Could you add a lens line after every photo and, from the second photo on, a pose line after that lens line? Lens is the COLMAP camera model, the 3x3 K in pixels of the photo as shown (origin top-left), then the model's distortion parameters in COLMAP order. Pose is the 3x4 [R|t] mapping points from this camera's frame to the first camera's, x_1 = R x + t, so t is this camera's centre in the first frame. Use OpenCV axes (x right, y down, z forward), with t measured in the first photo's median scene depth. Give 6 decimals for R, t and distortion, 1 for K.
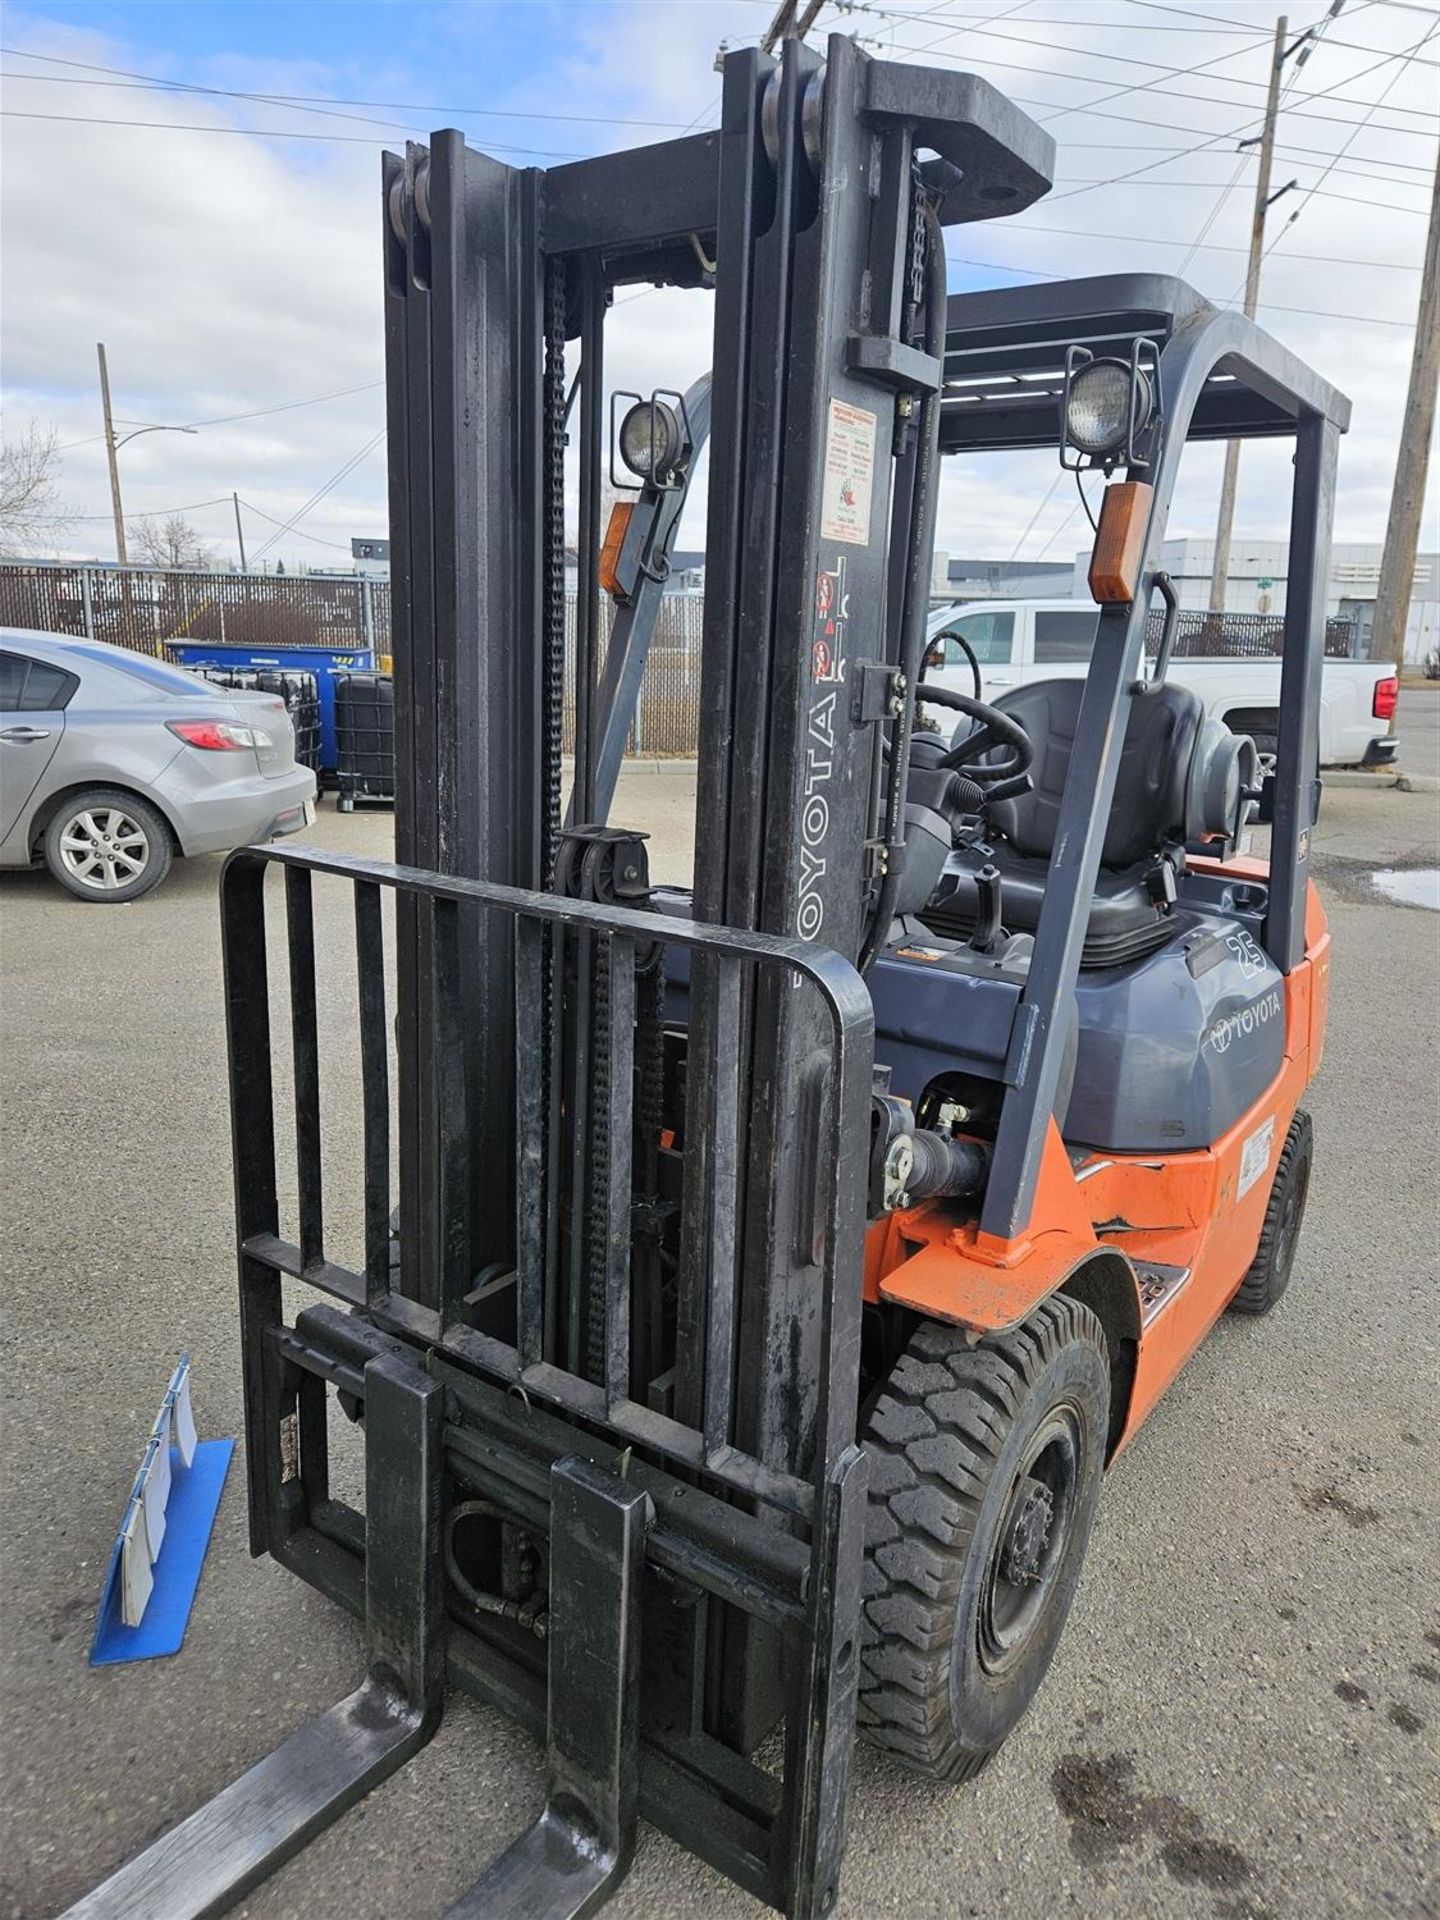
lens RADIAL K [[1335.4, 0, 746.5], [0, 1335.4, 950.9], [0, 0, 1]] dist [0.051680, -0.032644]
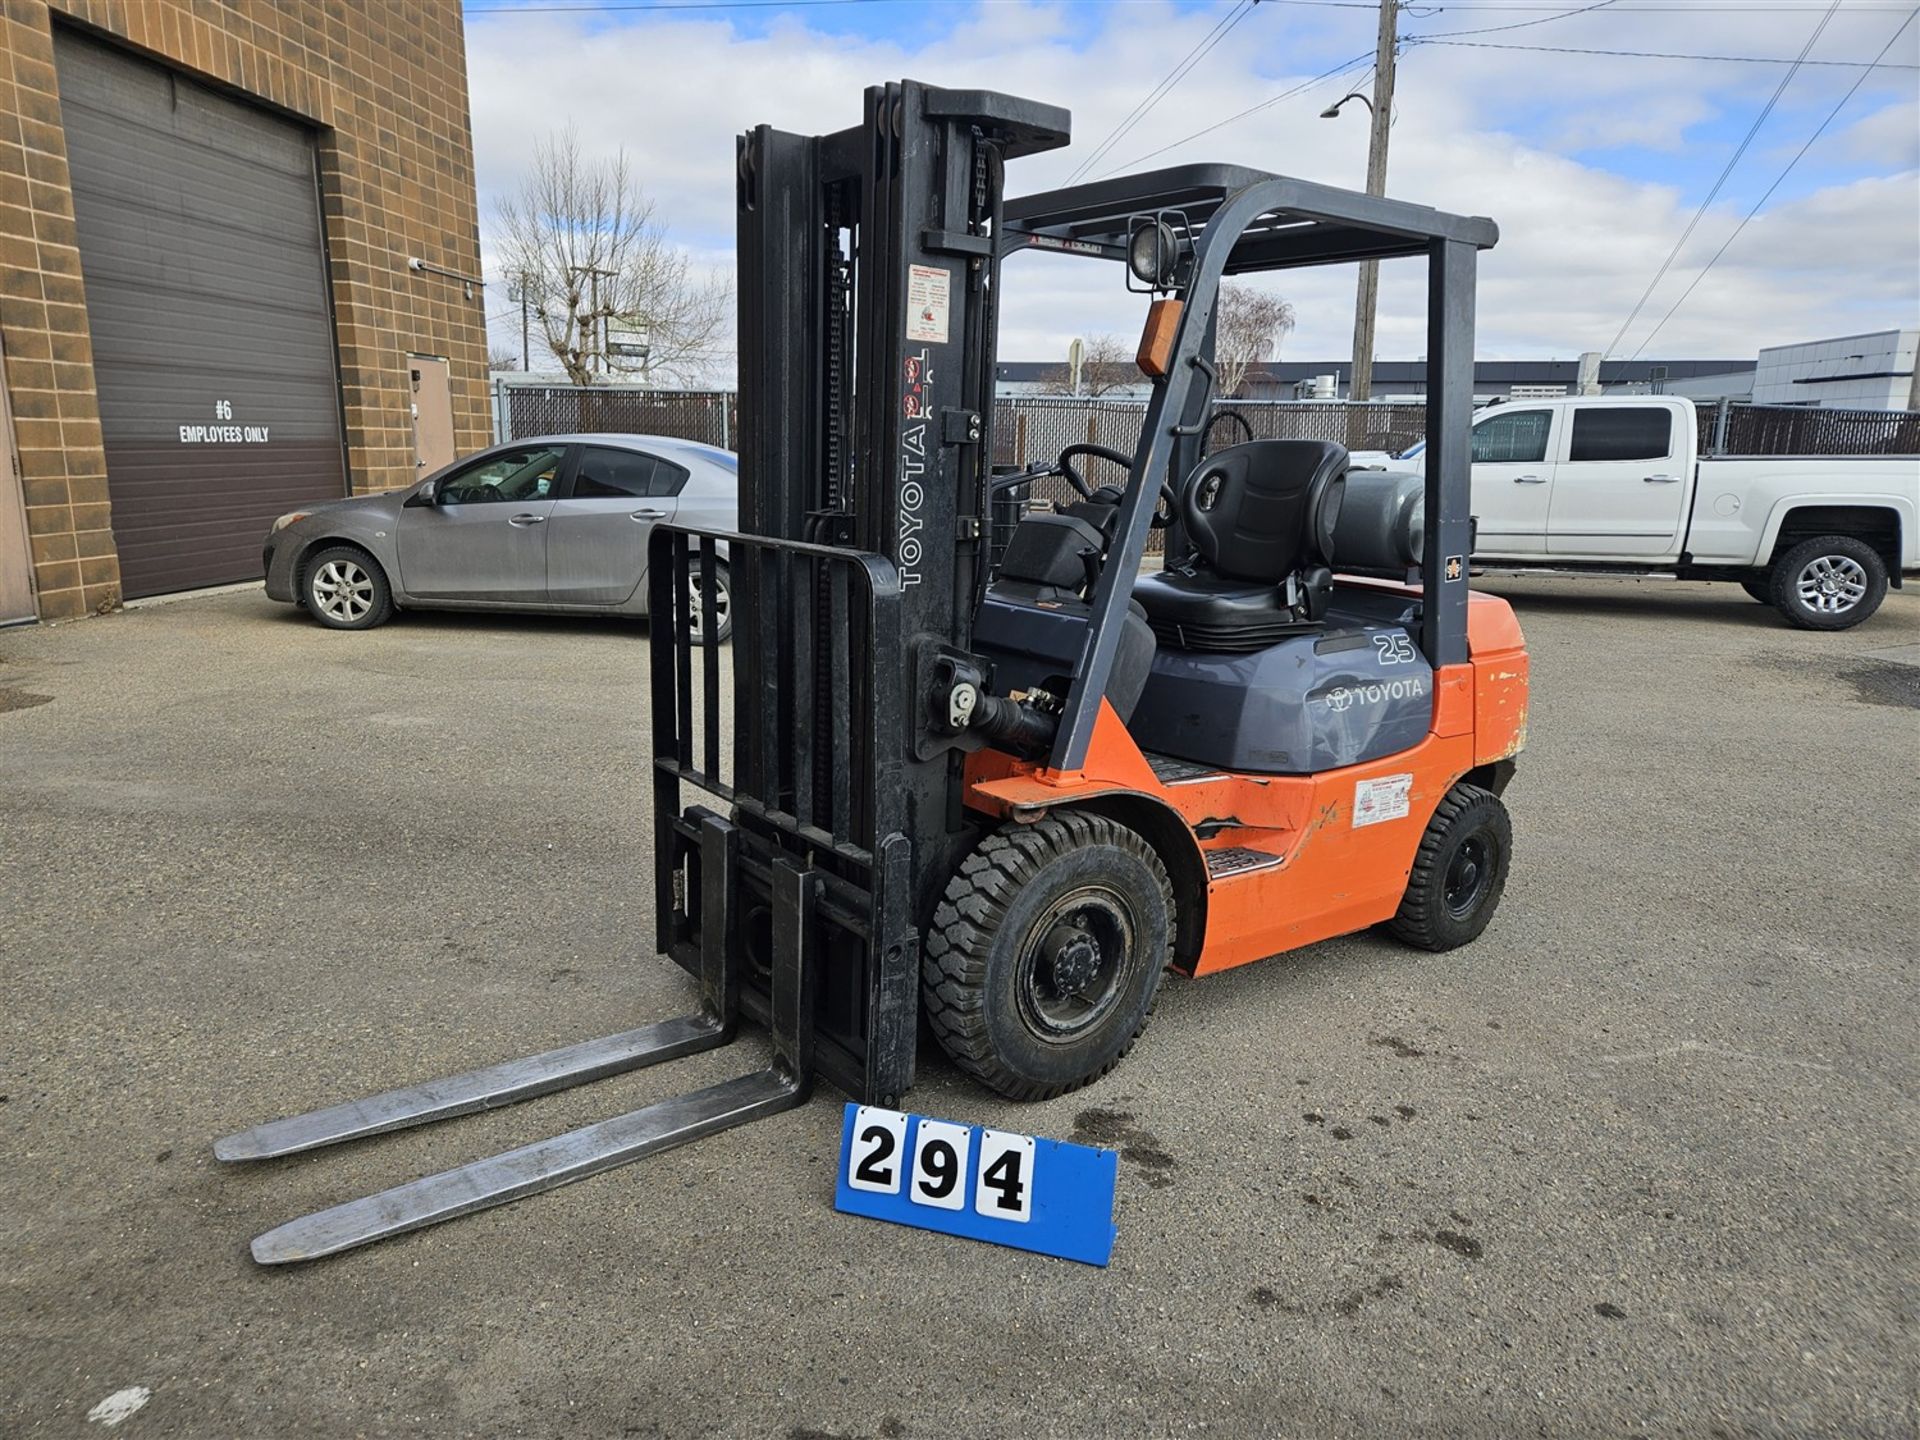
lens RADIAL K [[1335.4, 0, 950.1], [0, 1335.4, 762.1], [0, 0, 1]] dist [0.051680, -0.032644]
pose [[0.952741, 0.062084, -0.297373, 0.580254], [-0.063574, 0.997966, 0.004667, 0.218128], [0.297058, 0.014459, 0.954750, -0.617264]]
